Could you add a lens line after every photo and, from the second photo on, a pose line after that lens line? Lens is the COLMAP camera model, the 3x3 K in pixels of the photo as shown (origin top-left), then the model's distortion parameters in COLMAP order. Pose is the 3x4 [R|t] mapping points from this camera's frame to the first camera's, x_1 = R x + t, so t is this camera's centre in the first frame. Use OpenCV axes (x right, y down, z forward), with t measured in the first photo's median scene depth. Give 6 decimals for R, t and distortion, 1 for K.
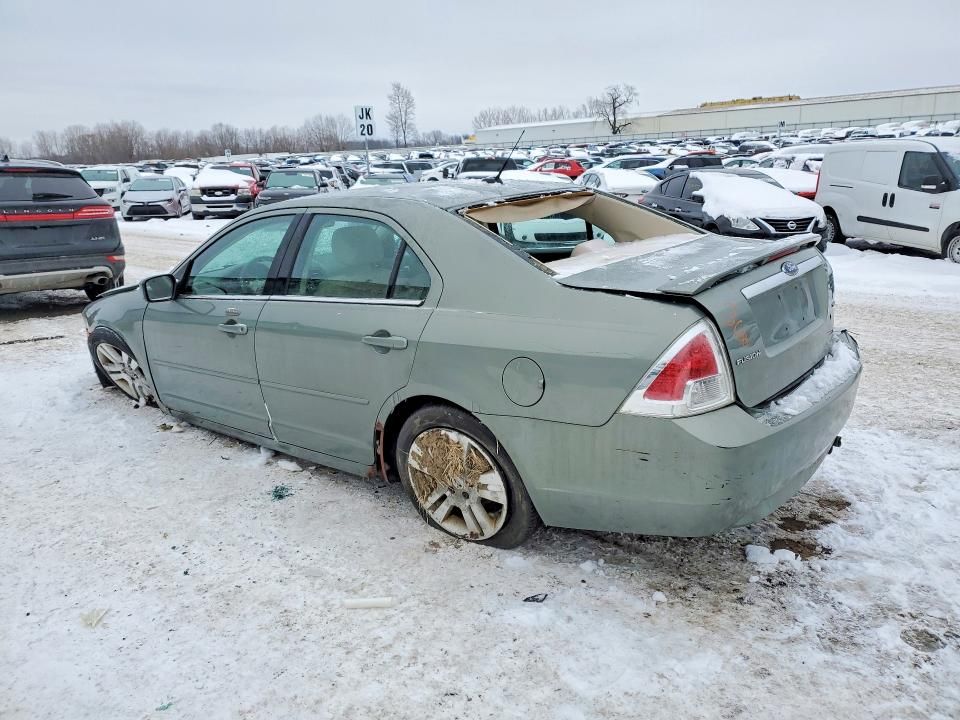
lens RADIAL K [[750.0, 0, 478.9], [0, 750.0, 358.5], [0, 0, 1]] dist [0.025291, 0.008844]
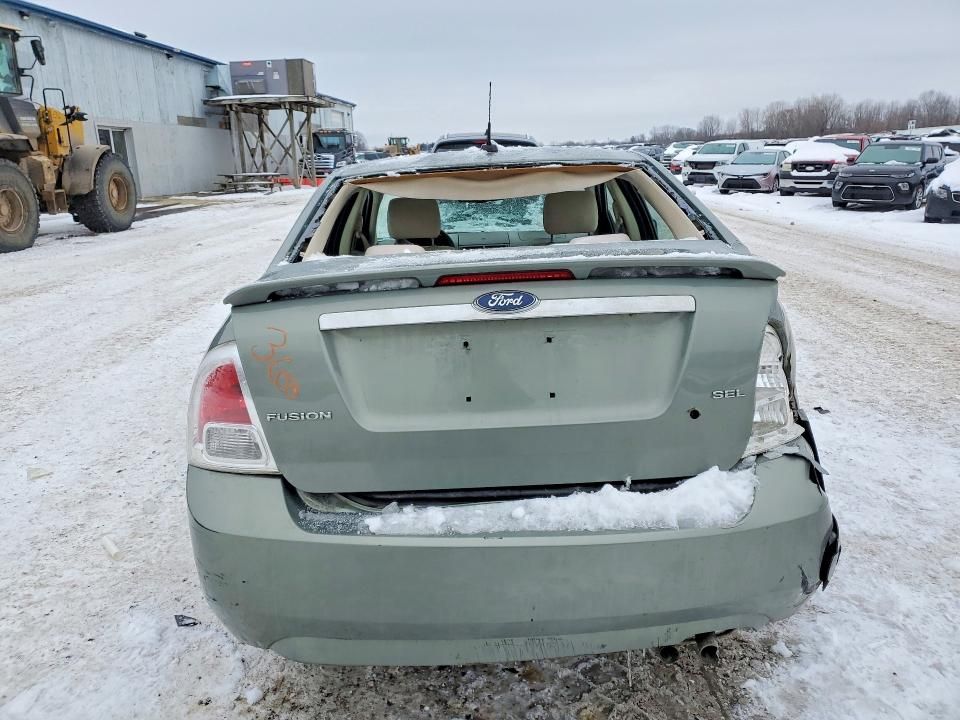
lens RADIAL K [[750.0, 0, 479.3], [0, 750.0, 361.8], [0, 0, 1]] dist [0.025291, 0.008844]
pose [[0.655118, 0.217432, -0.723563, 0.107907], [-0.192021, 0.974164, 0.118881, -0.018232], [0.730718, 0.061059, 0.679944, 0.077778]]
